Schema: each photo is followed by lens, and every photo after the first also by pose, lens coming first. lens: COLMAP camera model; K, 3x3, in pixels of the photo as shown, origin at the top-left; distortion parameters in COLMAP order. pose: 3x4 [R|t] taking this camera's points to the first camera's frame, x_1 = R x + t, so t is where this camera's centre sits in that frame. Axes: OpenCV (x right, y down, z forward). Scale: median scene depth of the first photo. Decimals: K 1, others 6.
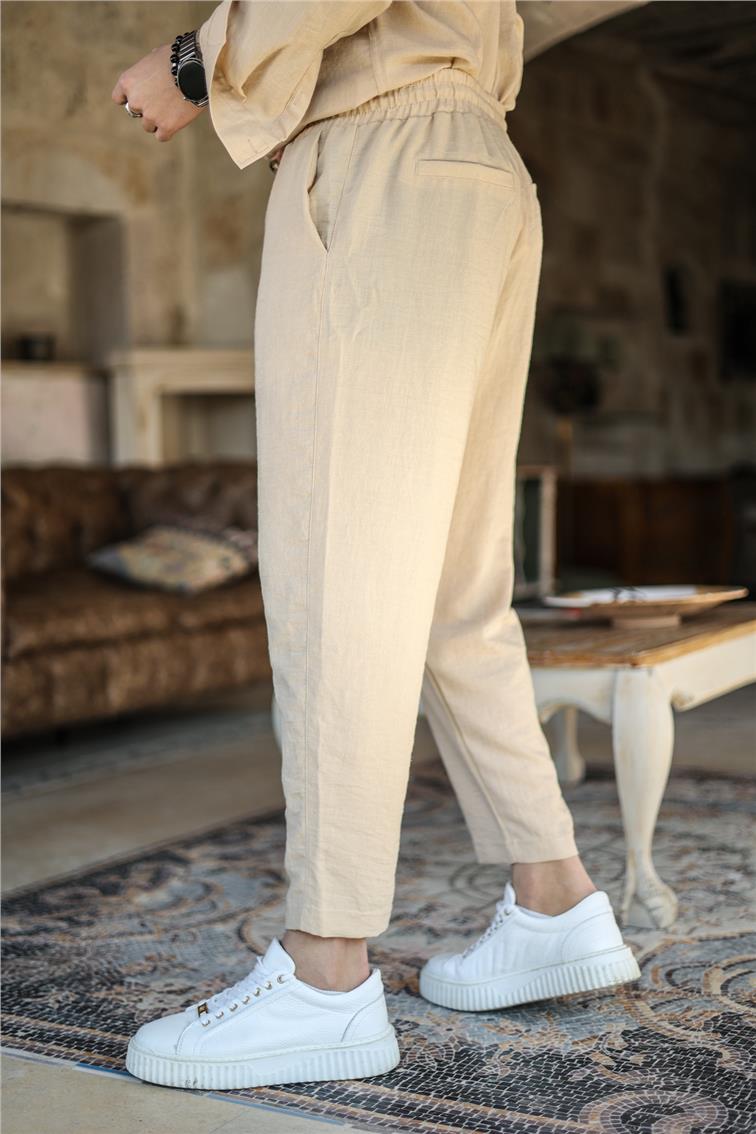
lens RADIAL K [[1573.1, 0, 378.0], [0, 1573.1, 567.0], [0, 0, 1]] dist [0.006577, -0.199900]
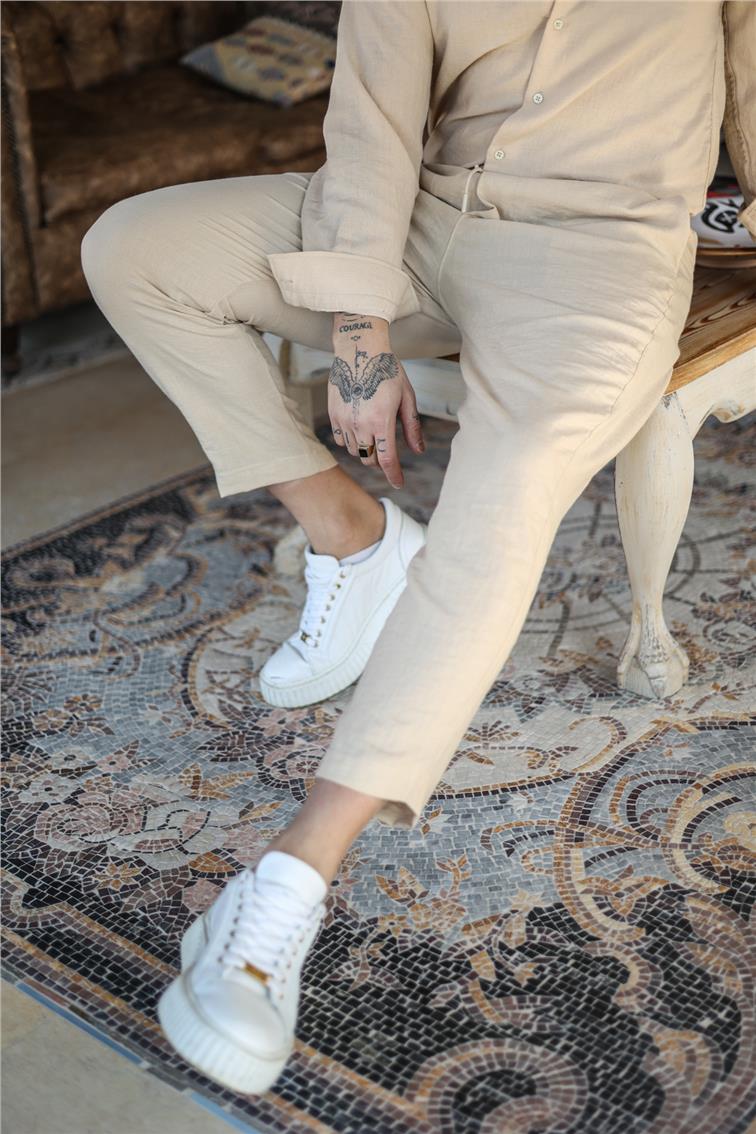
lens RADIAL K [[1573.1, 0, 378.0], [0, 1573.1, 567.0], [0, 0, 1]] dist [0.006577, -0.199900]
pose [[0.984631, 0.054323, -0.165987, 0.181701], [0.014670, 0.921315, 0.388540, -0.178519], [0.174033, -0.385004, 0.906358, 0.261891]]
